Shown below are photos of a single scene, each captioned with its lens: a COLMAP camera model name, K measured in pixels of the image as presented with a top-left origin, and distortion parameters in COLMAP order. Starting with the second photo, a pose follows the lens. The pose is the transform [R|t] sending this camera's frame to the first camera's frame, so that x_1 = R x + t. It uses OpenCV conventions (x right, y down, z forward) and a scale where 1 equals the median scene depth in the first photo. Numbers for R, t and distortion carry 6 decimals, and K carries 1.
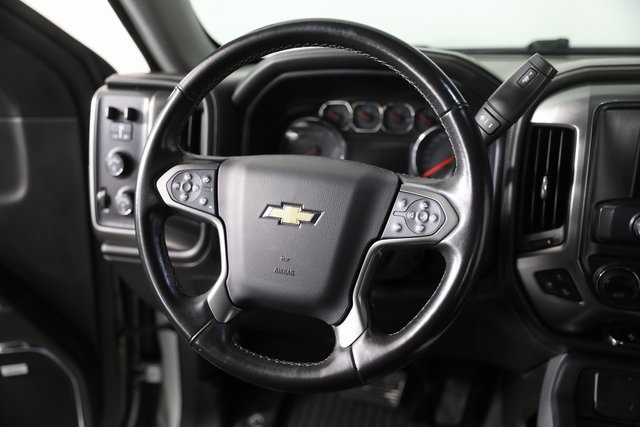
lens RADIAL K [[638.8, 0, 320.0], [0, 638.8, 213.5], [0, 0, 1]] dist [-0.015267, 0.011403]
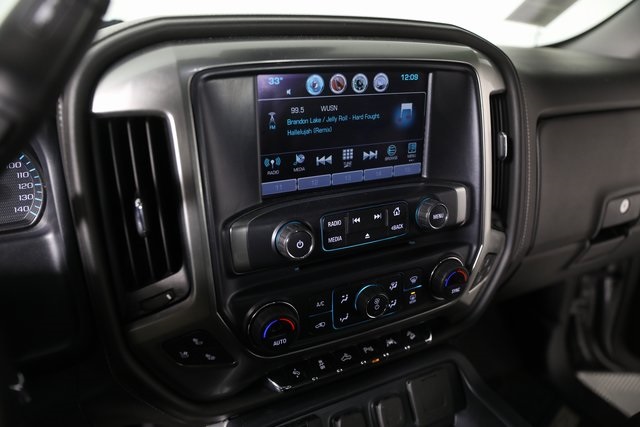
lens RADIAL K [[458.3, 0, 319.3], [0, 458.3, 222.9], [0, 0, 1]] dist [-0.079345, -0.000221]
pose [[0.732001, -0.247092, 0.634917, 0.202064], [0.194311, 0.968926, 0.153056, -0.068782], [-0.653006, 0.011334, 0.757268, 0.563743]]
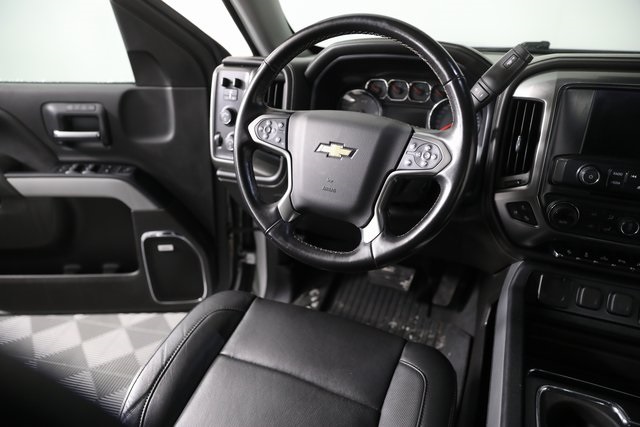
lens RADIAL K [[428.7, 0, 320.0], [0, 428.7, 213.5], [0, 0, 1]] dist [-0.120302, 0.081953]
pose [[0.991328, 0.063044, -0.115296, 0.034076], [-0.049712, 0.992113, 0.115065, 0.028537], [0.121641, -0.108336, 0.986644, 0.018599]]
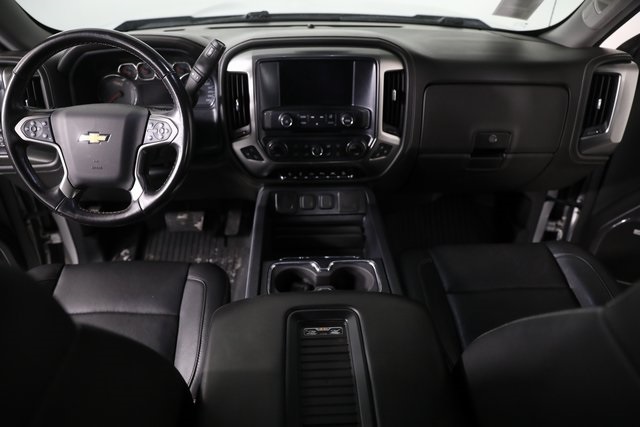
lens RADIAL K [[428.7, 0, 320.0], [0, 428.7, 213.5], [0, 0, 1]] dist [-0.120302, 0.081953]
pose [[0.944634, -0.167158, 0.282357, 0.172591], [0.095711, 0.963459, 0.250171, -0.022404], [-0.313858, -0.209295, 0.926115, -0.350873]]
